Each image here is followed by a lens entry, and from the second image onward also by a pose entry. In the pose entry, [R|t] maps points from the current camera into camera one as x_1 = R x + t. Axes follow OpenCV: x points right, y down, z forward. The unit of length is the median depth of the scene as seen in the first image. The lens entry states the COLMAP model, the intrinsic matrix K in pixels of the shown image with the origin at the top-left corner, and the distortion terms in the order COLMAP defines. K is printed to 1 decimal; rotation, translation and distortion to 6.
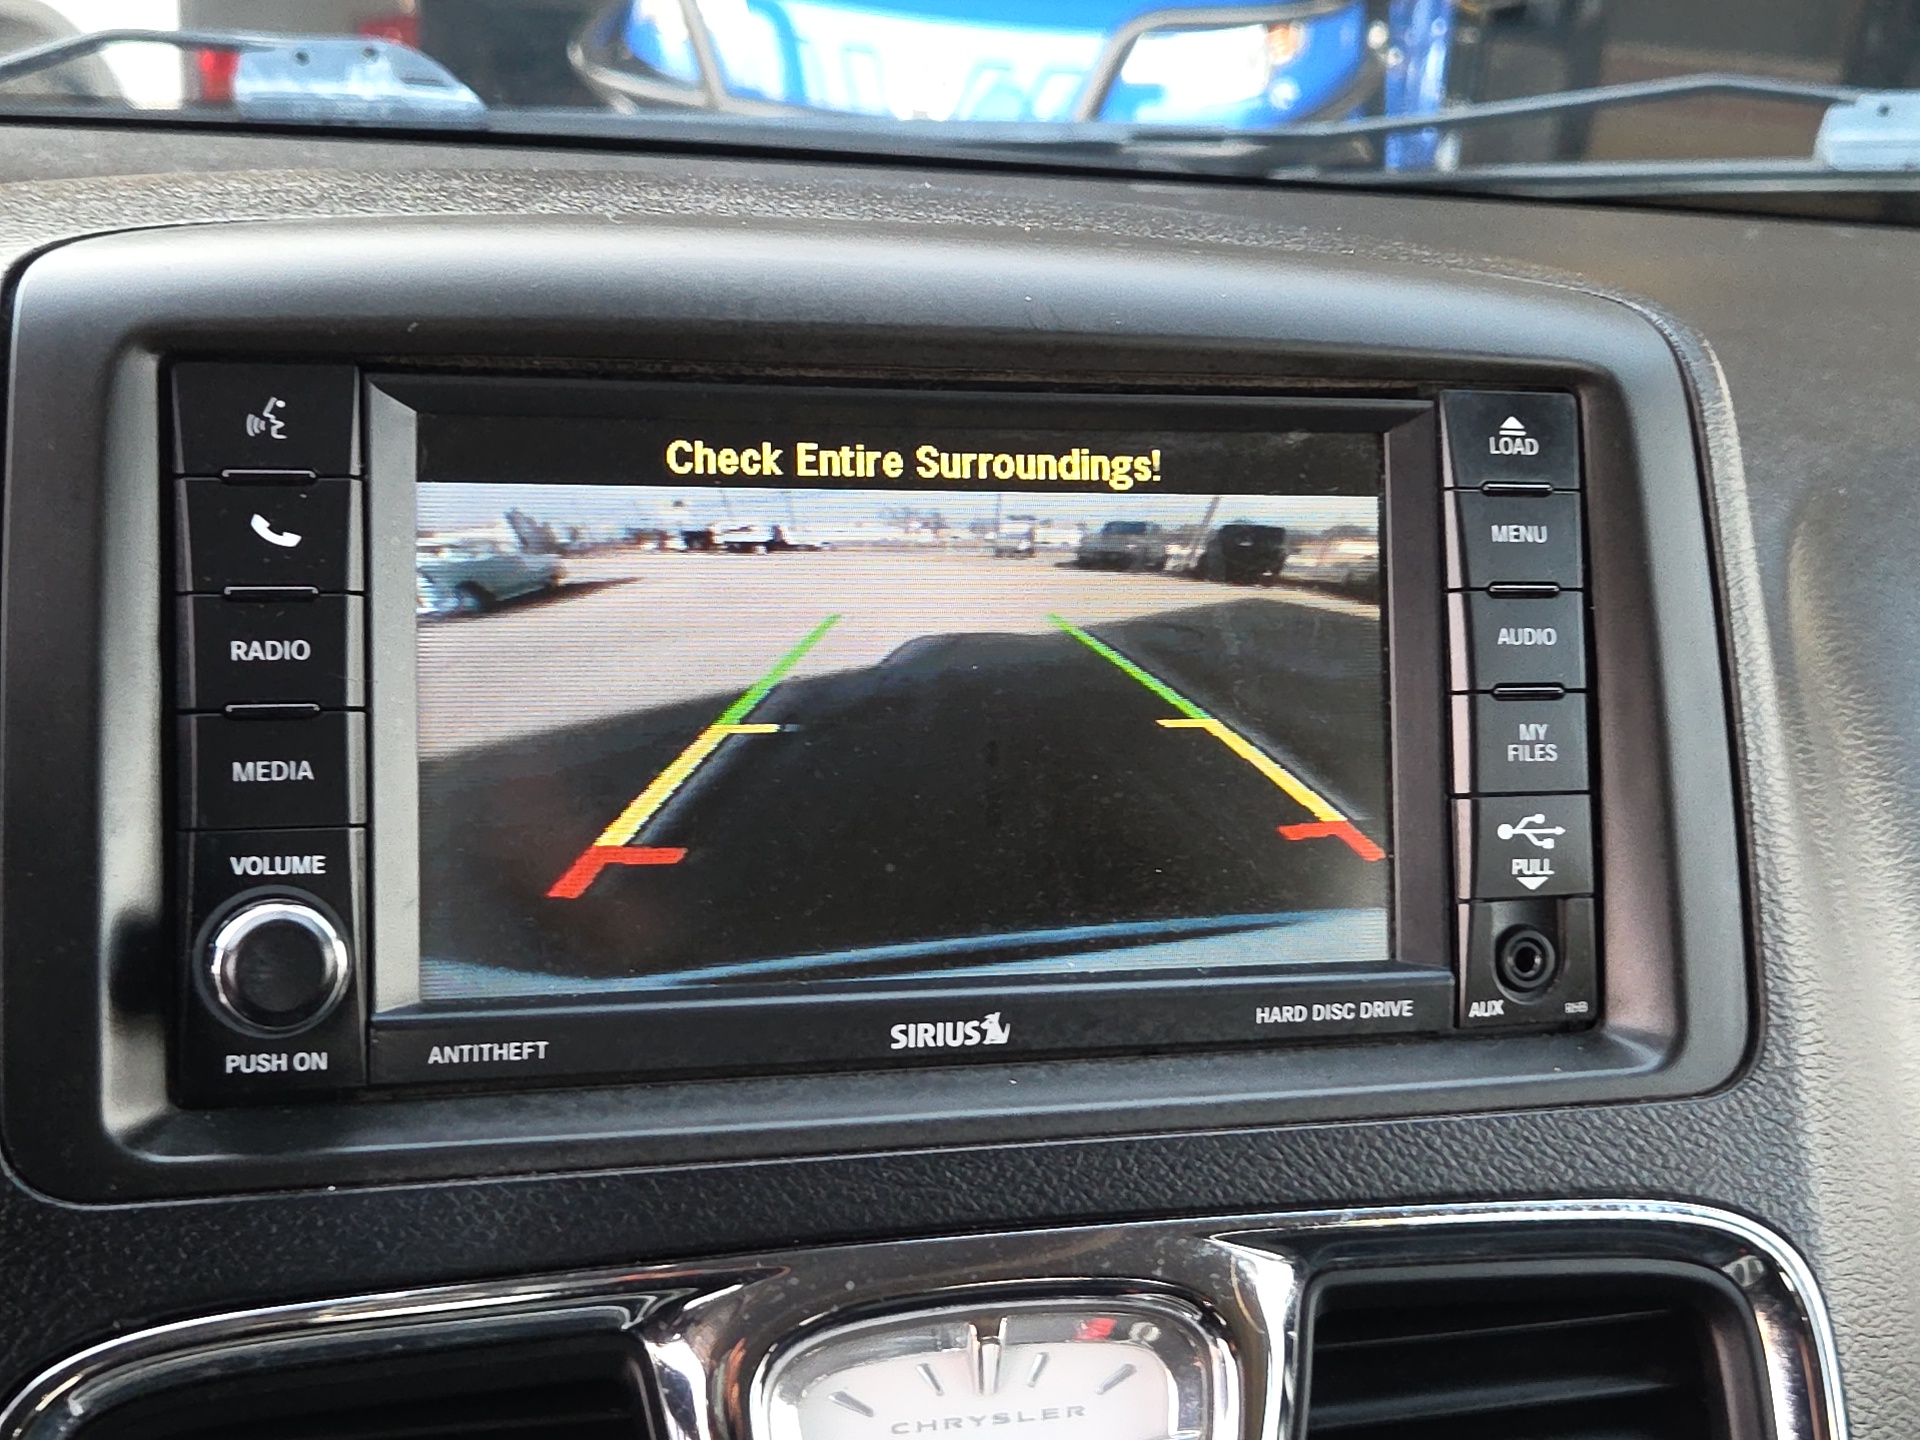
lens RADIAL K [[2855.7, 0, 960.0], [0, 2855.7, 720.0], [0, 0, 1]] dist [0.114983, -0.078133]
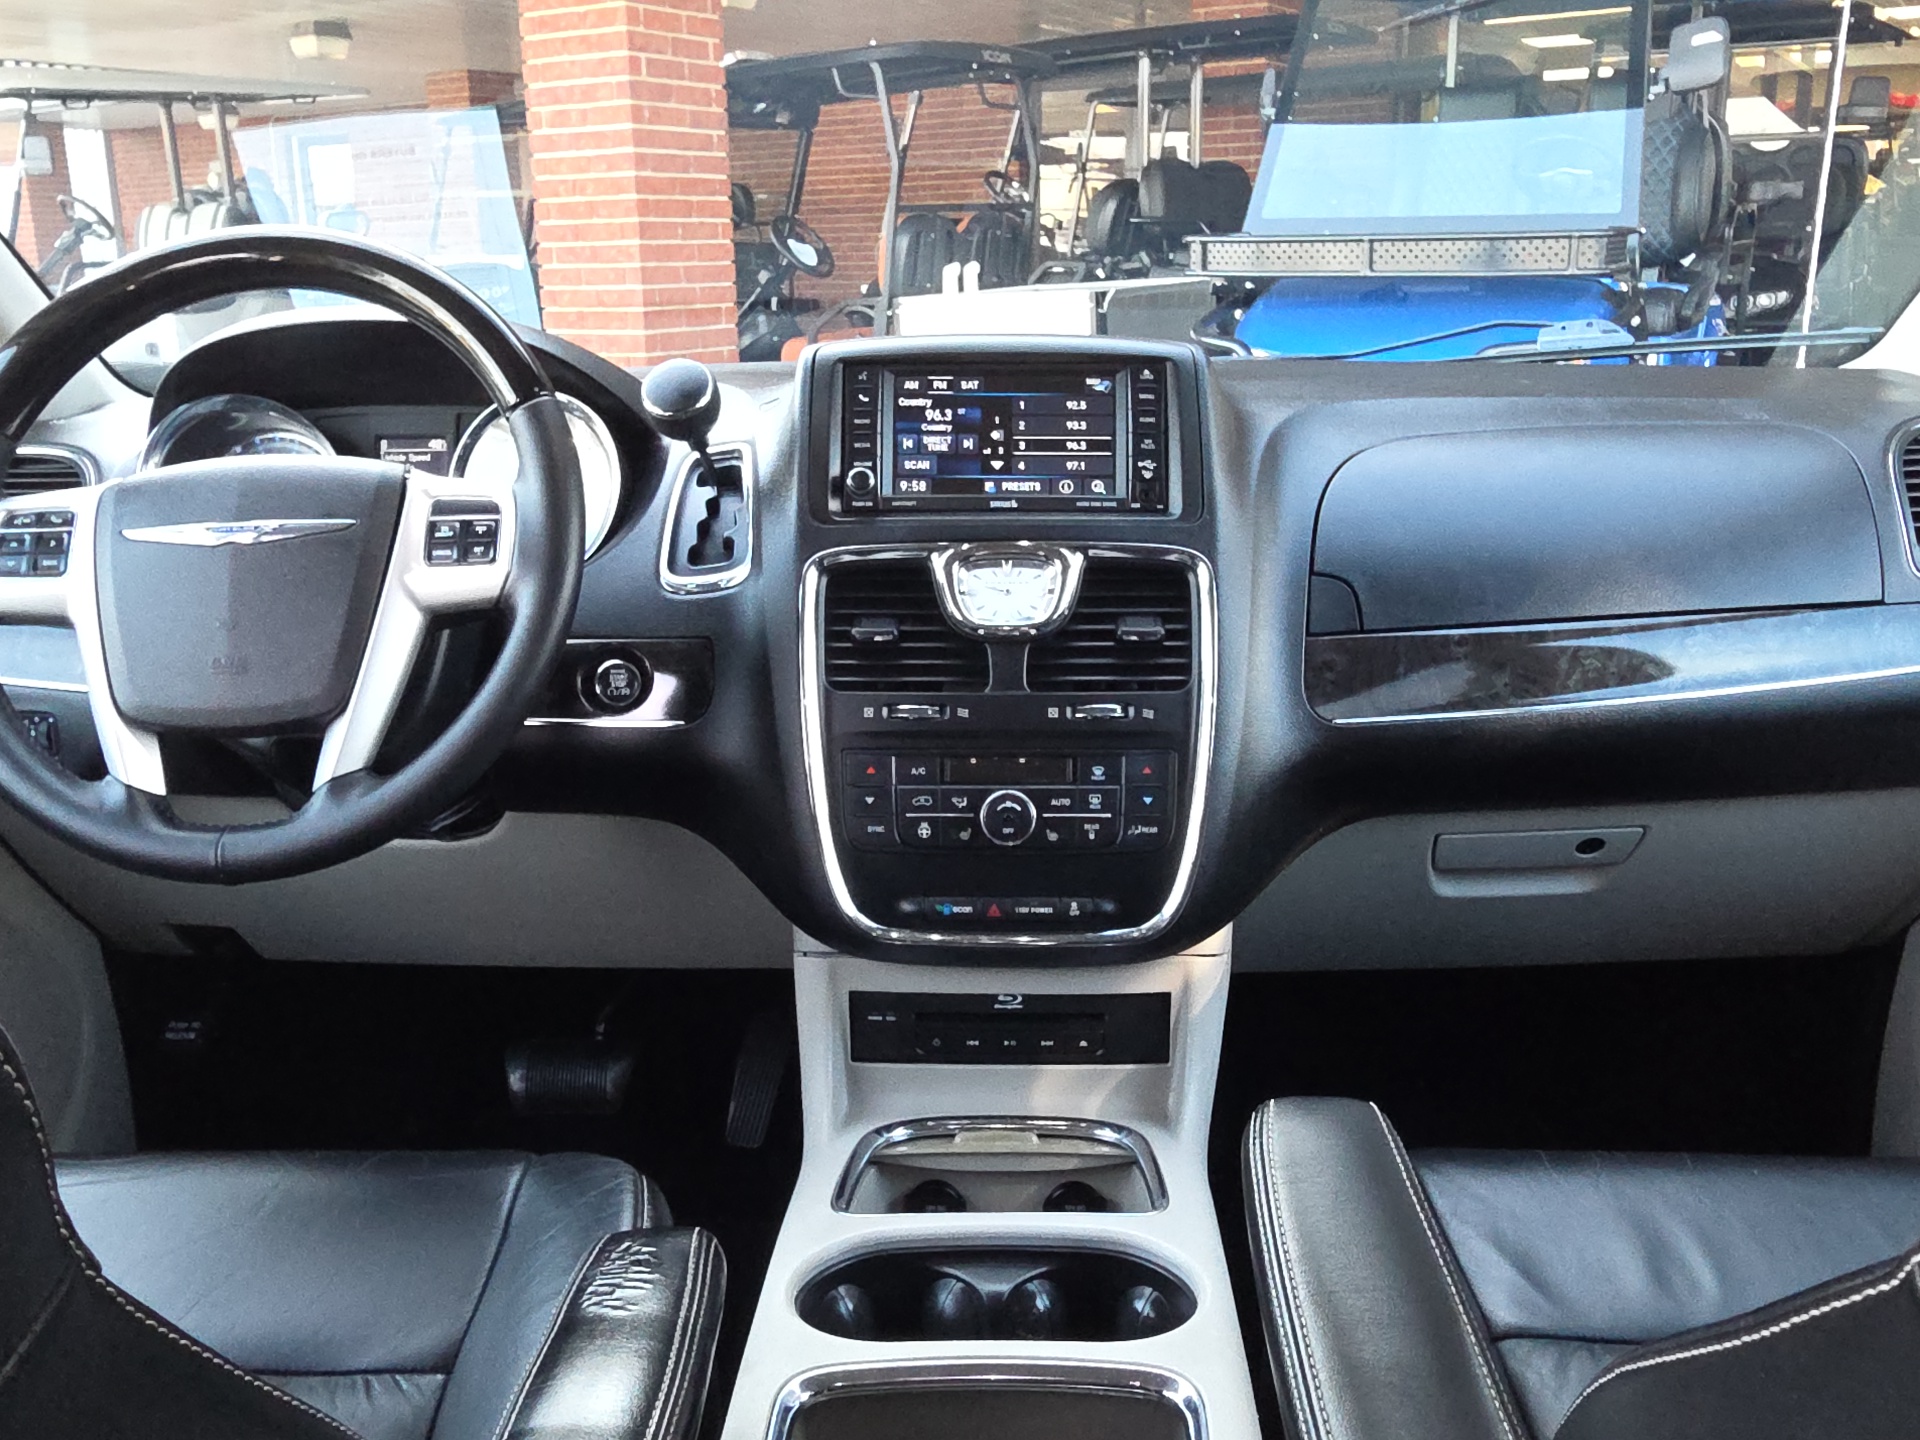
lens RADIAL K [[1667.7, 0, 960.0], [0, 1667.7, 720.0], [0, 0, 1]] dist [0.000743, -0.000464]
pose [[0.949664, 0.001753, -0.313267, 0.765441], [-0.014146, 0.999204, -0.037291, 0.554198], [0.312952, 0.039845, 0.948933, -1.543253]]
